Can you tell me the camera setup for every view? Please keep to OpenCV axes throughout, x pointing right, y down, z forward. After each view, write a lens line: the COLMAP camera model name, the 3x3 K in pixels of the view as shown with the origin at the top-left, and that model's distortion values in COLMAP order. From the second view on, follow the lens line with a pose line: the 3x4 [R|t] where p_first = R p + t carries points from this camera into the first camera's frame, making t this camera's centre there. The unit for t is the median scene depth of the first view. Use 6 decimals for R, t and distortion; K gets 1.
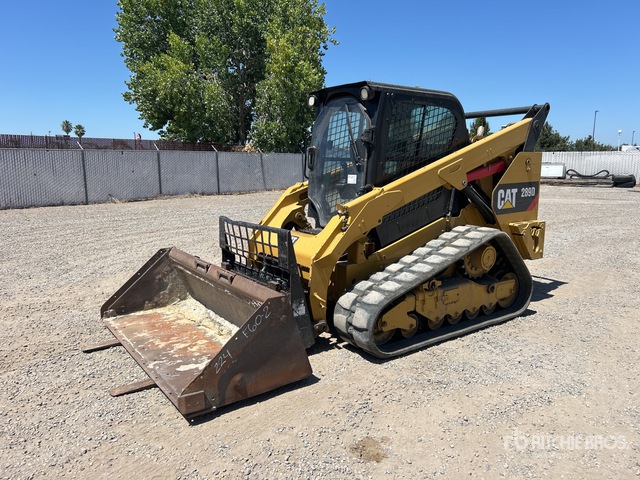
lens RADIAL K [[480.9, 0, 329.7], [0, 480.9, 233.7], [0, 0, 1]] dist [0.055769, -0.000335]
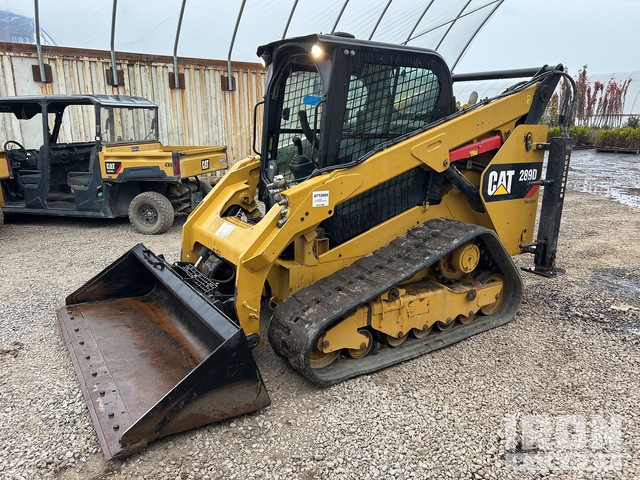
lens RADIAL K [[480.9, 0, 313.0], [0, 480.9, 216.1], [0, 0, 1]] dist [0.055769, -0.000335]
pose [[0.997782, 0.032268, -0.058229, 0.102825], [-0.029224, 0.998199, 0.052394, -0.051502], [0.059815, -0.050577, 0.996927, 0.167572]]
